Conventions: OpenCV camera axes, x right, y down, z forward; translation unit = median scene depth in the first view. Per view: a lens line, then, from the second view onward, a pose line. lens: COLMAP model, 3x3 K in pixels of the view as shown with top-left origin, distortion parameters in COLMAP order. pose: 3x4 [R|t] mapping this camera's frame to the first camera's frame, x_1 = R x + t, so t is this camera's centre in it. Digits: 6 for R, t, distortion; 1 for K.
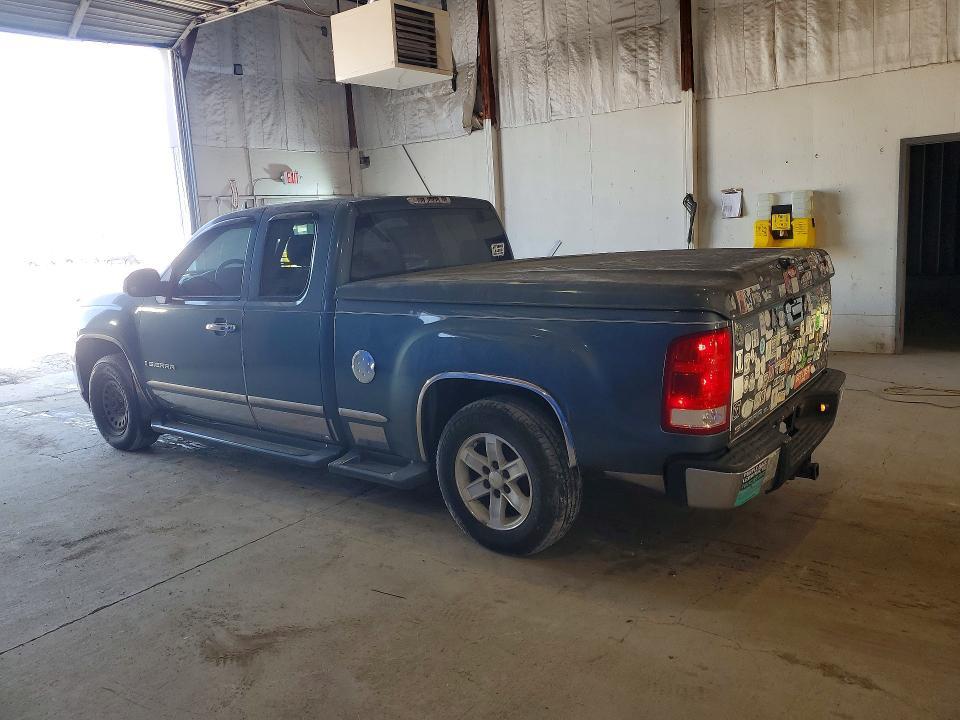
lens RADIAL K [[748.8, 0, 470.7], [0, 748.8, 353.7], [0, 0, 1]] dist [0.024689, -0.006733]
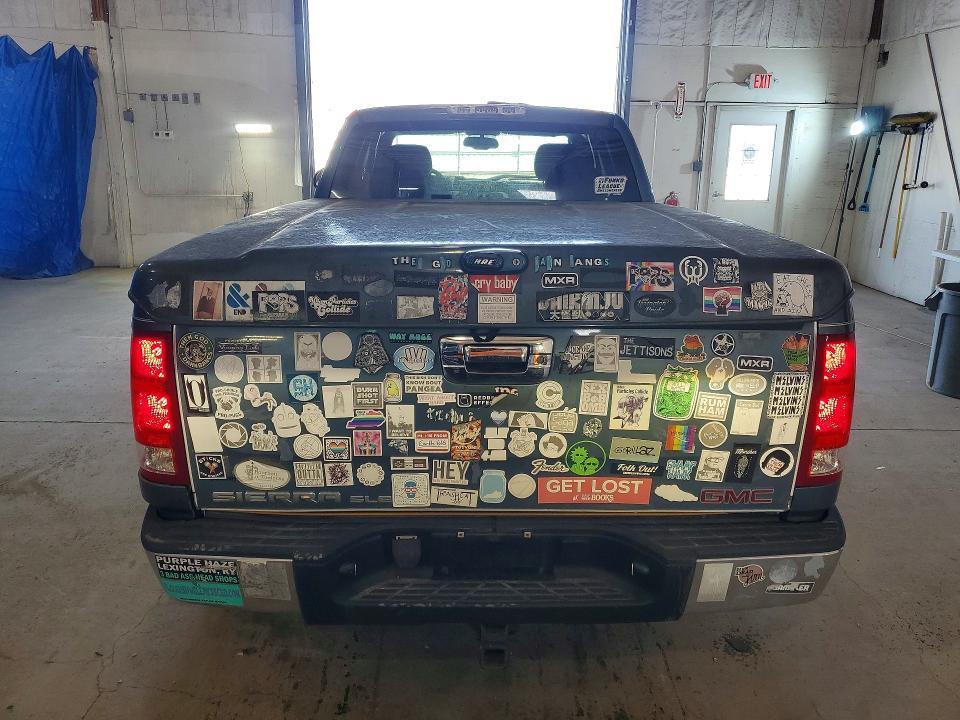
lens RADIAL K [[733.0, 0, 463.7], [0, 733.0, 362.0], [0, 0, 1]] dist [0.010728, 0.006298]
pose [[0.614128, 0.288348, -0.734644, 0.531657], [-0.186939, 0.957522, 0.219555, -0.107175], [0.766747, 0.002499, 0.641945, 0.448504]]
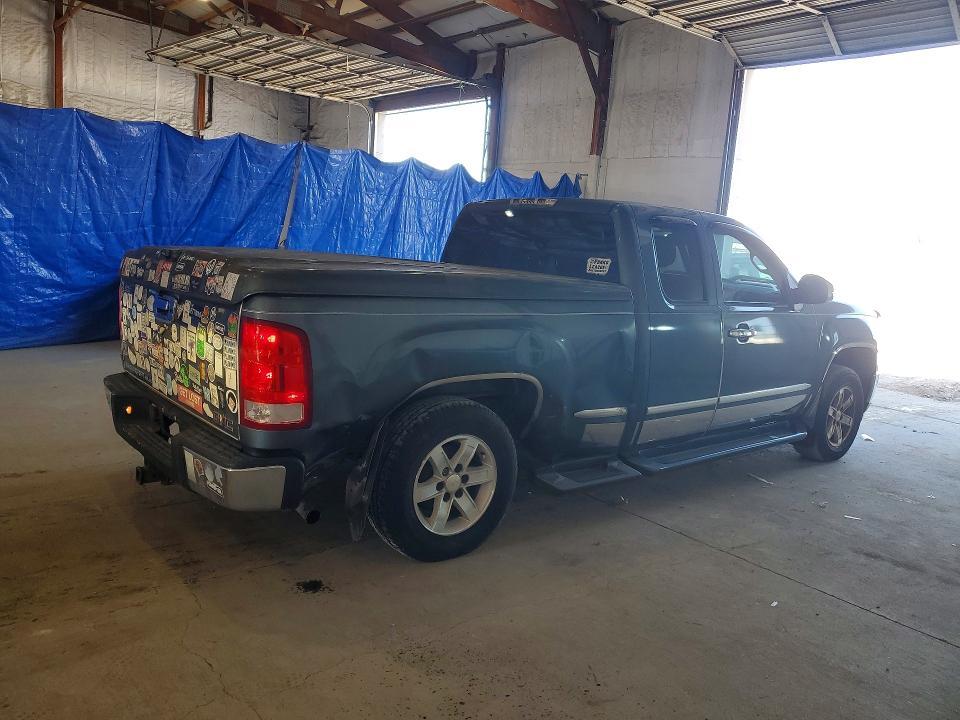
lens RADIAL K [[733.0, 0, 463.7], [0, 733.0, 362.0], [0, 0, 1]] dist [0.010728, 0.006298]
pose [[-0.223550, 0.203339, -0.953246, 0.826244], [-0.233735, 0.938277, 0.254960, -0.207774], [0.946252, 0.279804, -0.162225, 1.014894]]
